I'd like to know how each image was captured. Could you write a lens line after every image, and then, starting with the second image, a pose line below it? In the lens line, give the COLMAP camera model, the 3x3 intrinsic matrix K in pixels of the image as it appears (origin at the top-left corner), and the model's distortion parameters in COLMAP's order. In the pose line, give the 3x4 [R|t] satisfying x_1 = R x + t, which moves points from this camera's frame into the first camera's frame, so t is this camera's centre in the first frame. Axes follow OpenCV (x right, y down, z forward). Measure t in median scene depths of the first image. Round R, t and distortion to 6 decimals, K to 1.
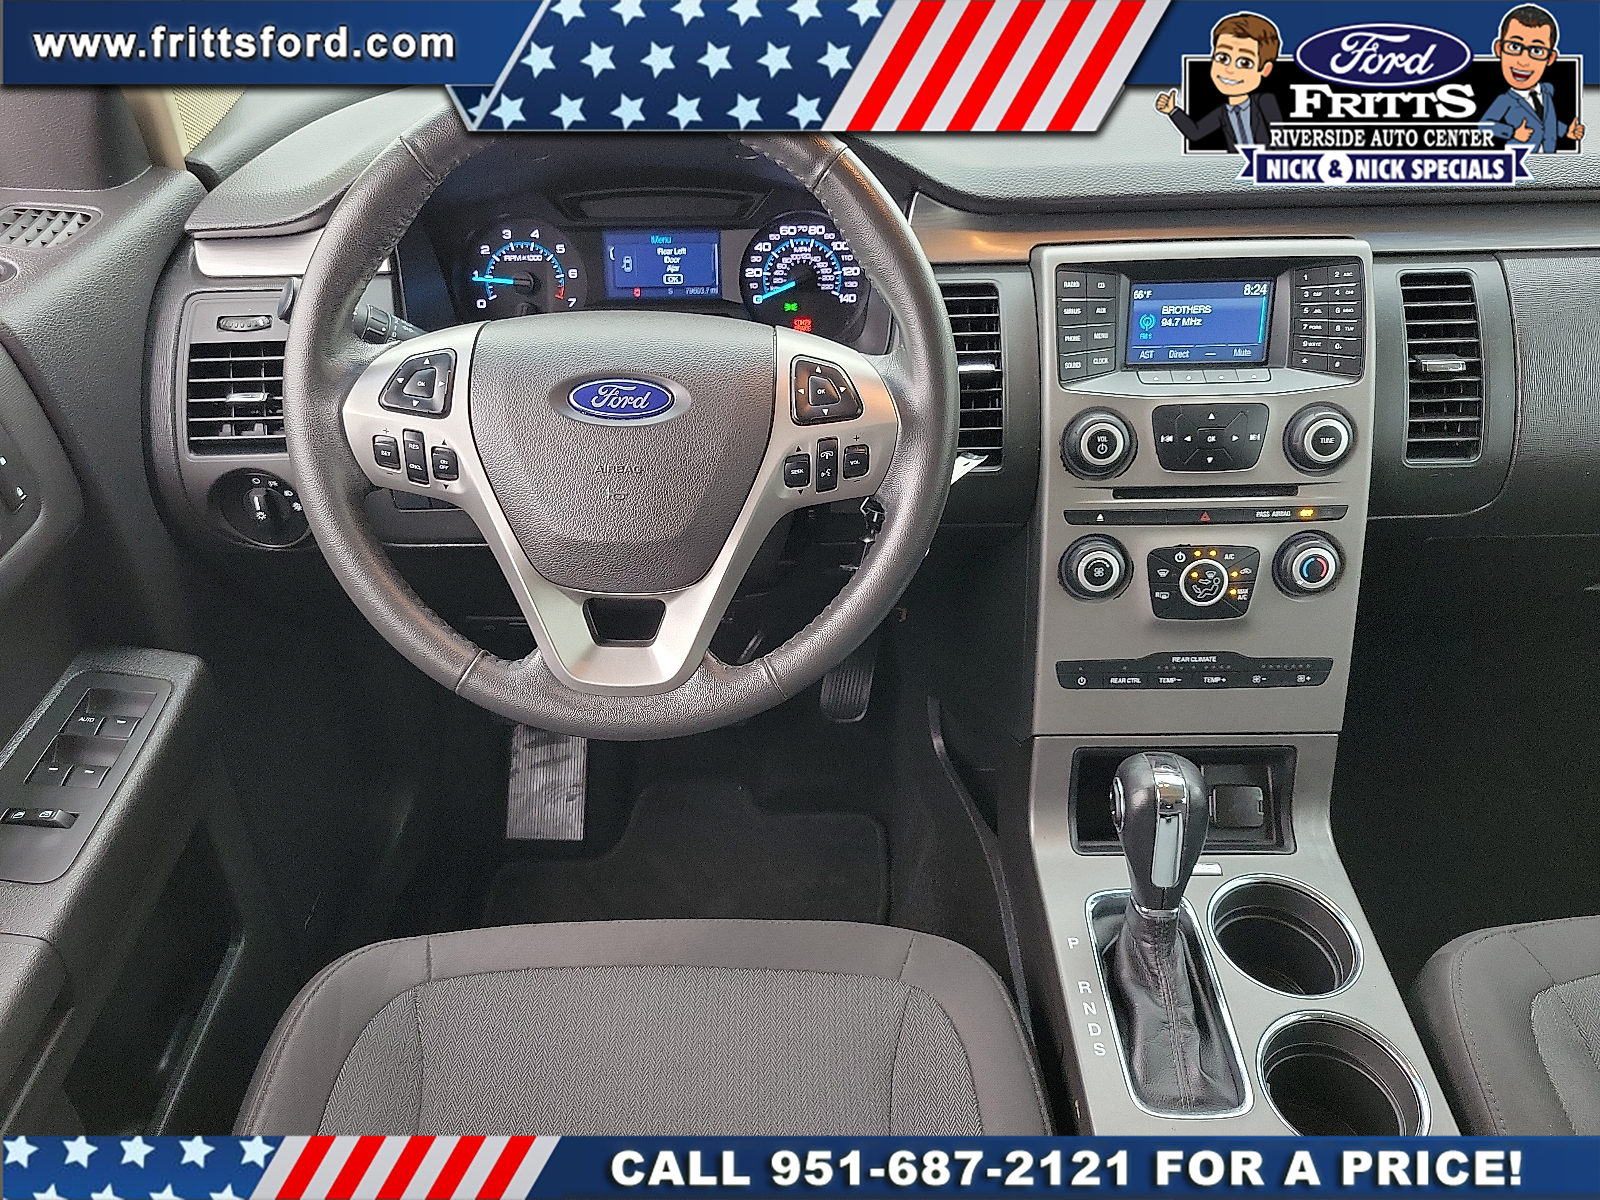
lens RADIAL K [[1211.8, 0, 802.0], [0, 1211.8, 597.5], [0, 0, 1]] dist [0.012237, 0.001139]
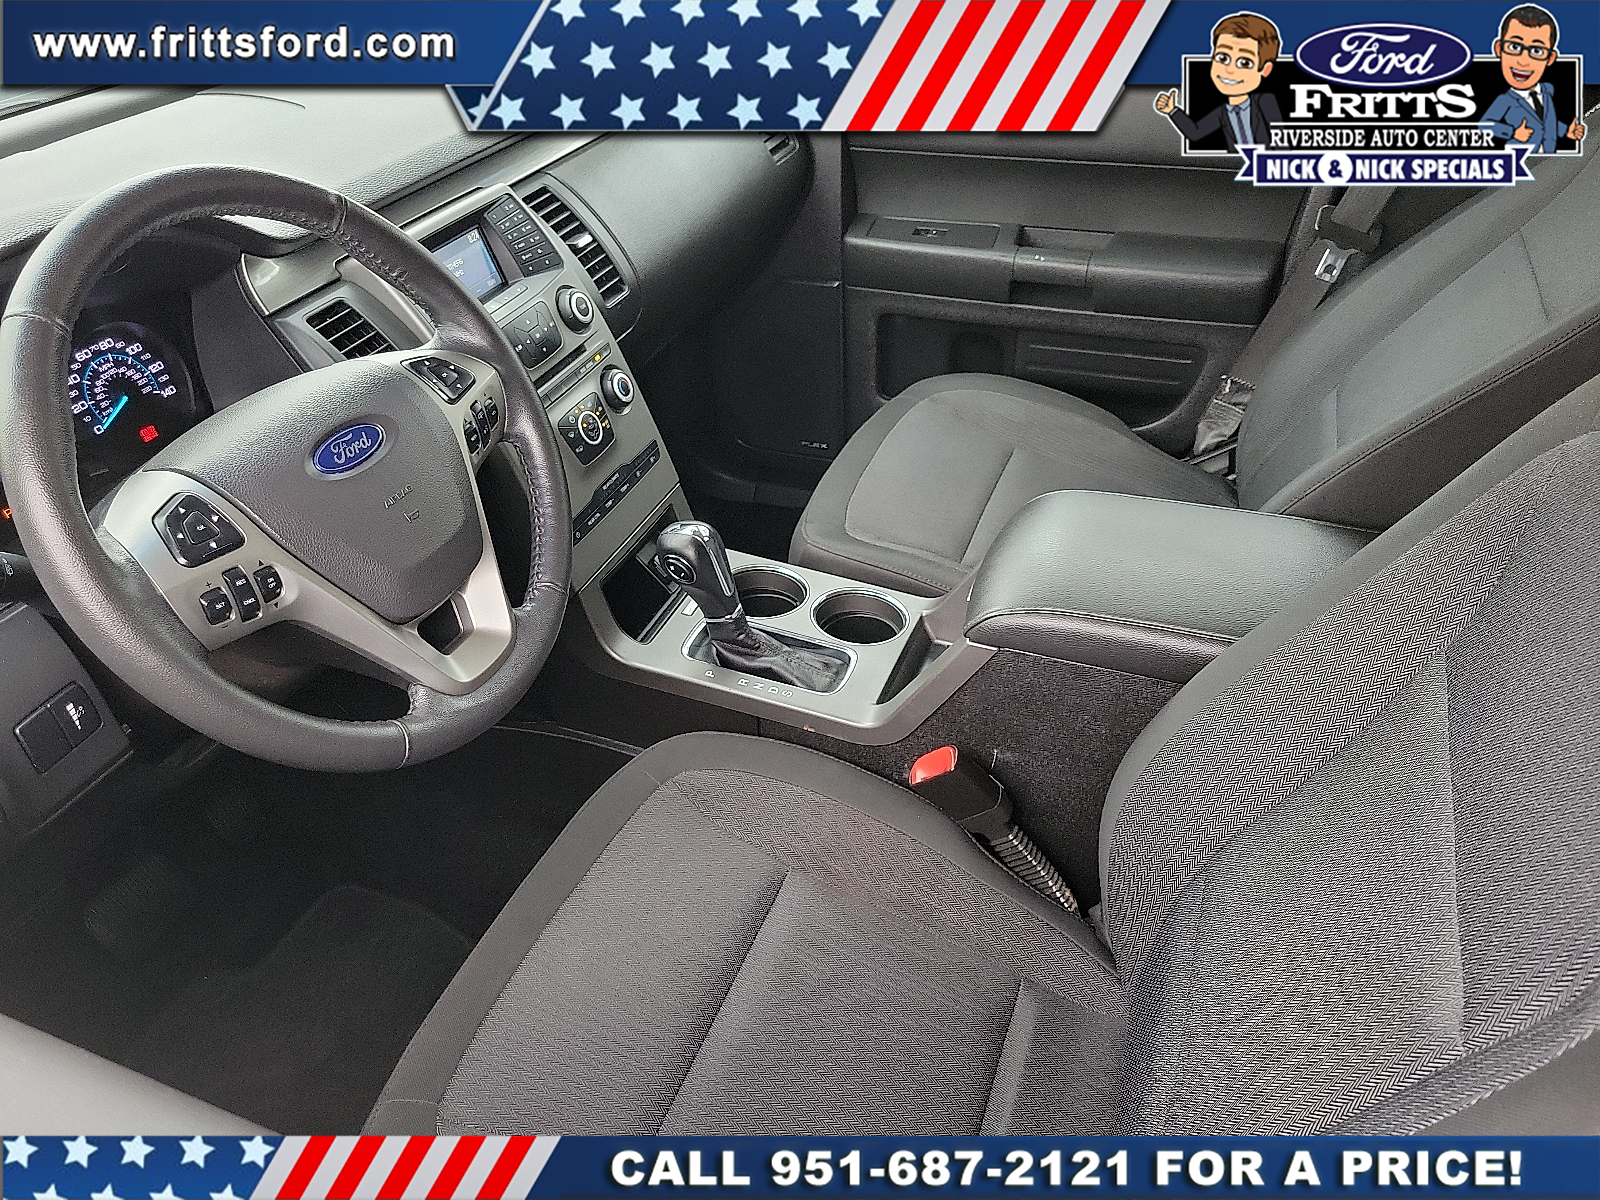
lens RADIAL K [[1211.8, 0, 801.2], [0, 1211.8, 603.8], [0, 0, 1]] dist [0.012237, 0.001139]
pose [[0.373350, -0.536935, 0.756512, -0.754425], [0.562805, 0.779362, 0.275400, -0.103379], [-0.737469, 0.322948, 0.593165, 0.054927]]
